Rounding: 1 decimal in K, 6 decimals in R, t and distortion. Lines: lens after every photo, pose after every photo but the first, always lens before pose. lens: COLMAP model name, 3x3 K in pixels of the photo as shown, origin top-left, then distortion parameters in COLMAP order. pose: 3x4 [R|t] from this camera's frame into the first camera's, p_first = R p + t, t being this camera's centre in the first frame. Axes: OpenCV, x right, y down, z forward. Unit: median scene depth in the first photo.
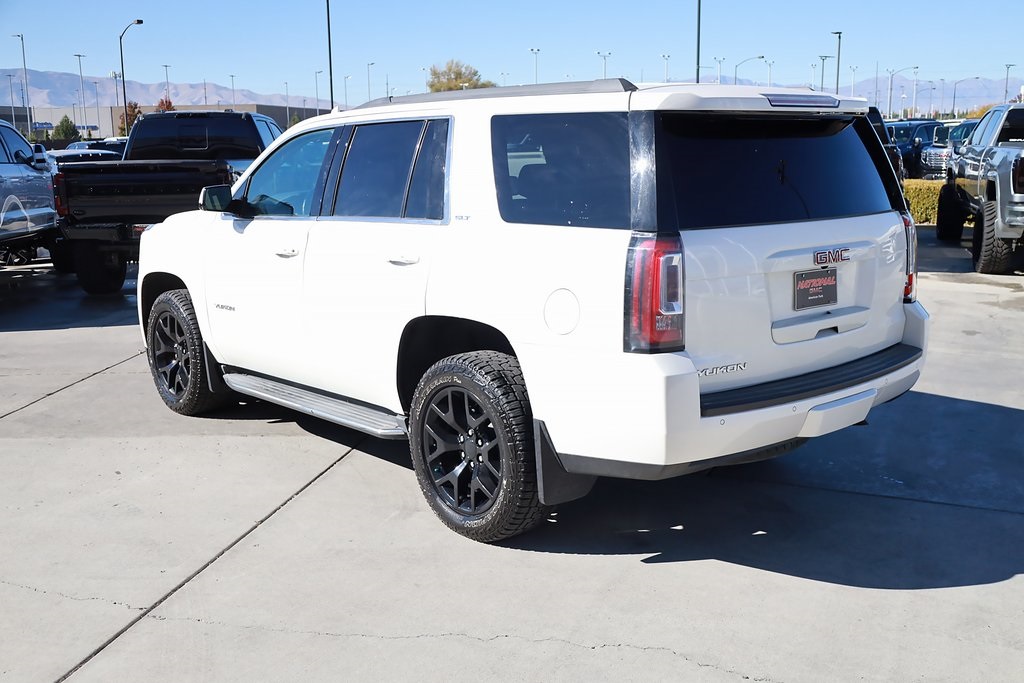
lens RADIAL K [[1088.2, 0, 511.2], [0, 1088.2, 346.2], [0, 0, 1]] dist [-0.001426, 0.000000]
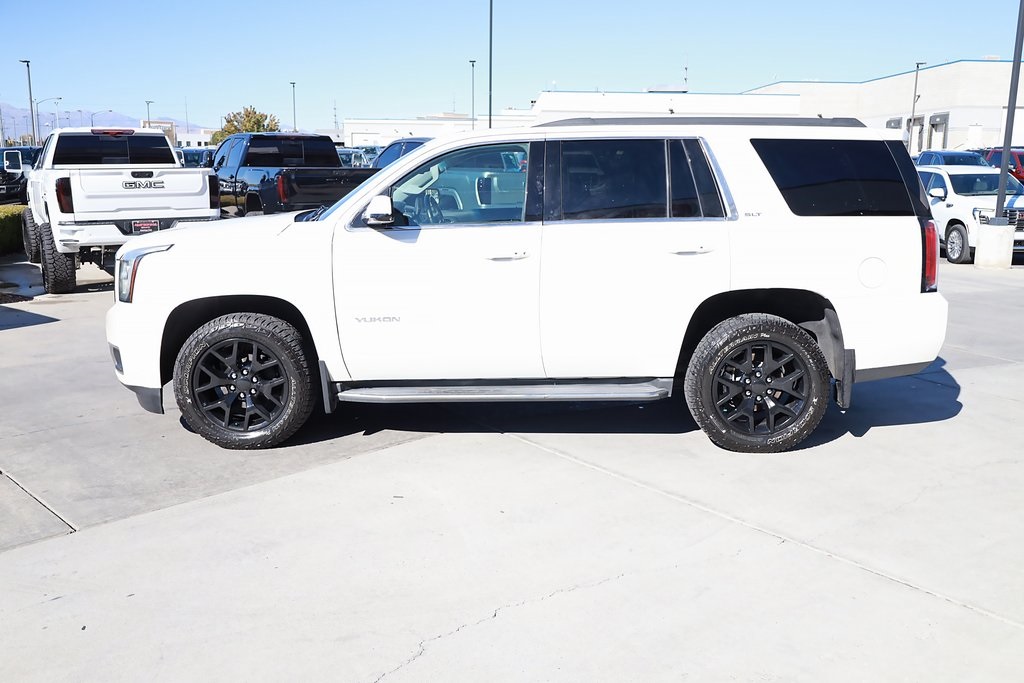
lens RADIAL K [[982.7, 0, 510.3], [0, 982.7, 334.6], [0, 0, 1]] dist [-0.015474, 0.000000]
pose [[0.640454, -0.113496, 0.759564, -1.167174], [0.126803, 0.991073, 0.041171, -0.059131], [-0.757456, 0.069947, 0.649129, 0.450910]]
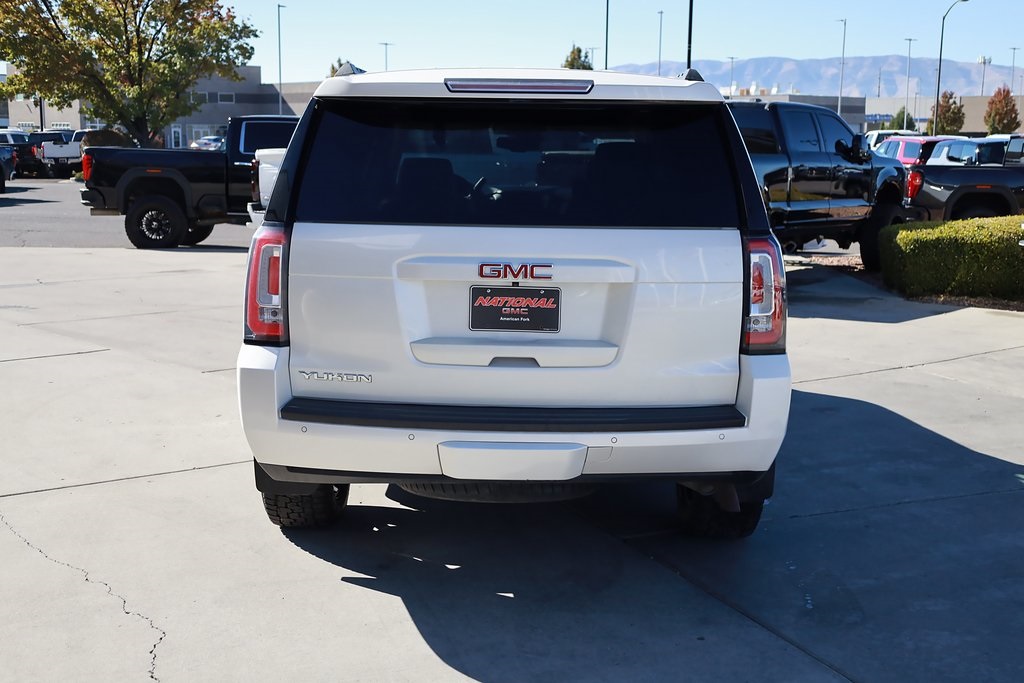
lens RADIAL K [[1264.4, 0, 511.8], [0, 1264.4, 339.1], [0, 0, 1]] dist [0.022397, 0.000000]
pose [[0.731903, 0.129274, -0.669034, 0.714687], [-0.148165, 0.988540, 0.028922, -0.044409], [0.665106, 0.077959, 0.742669, 0.213122]]
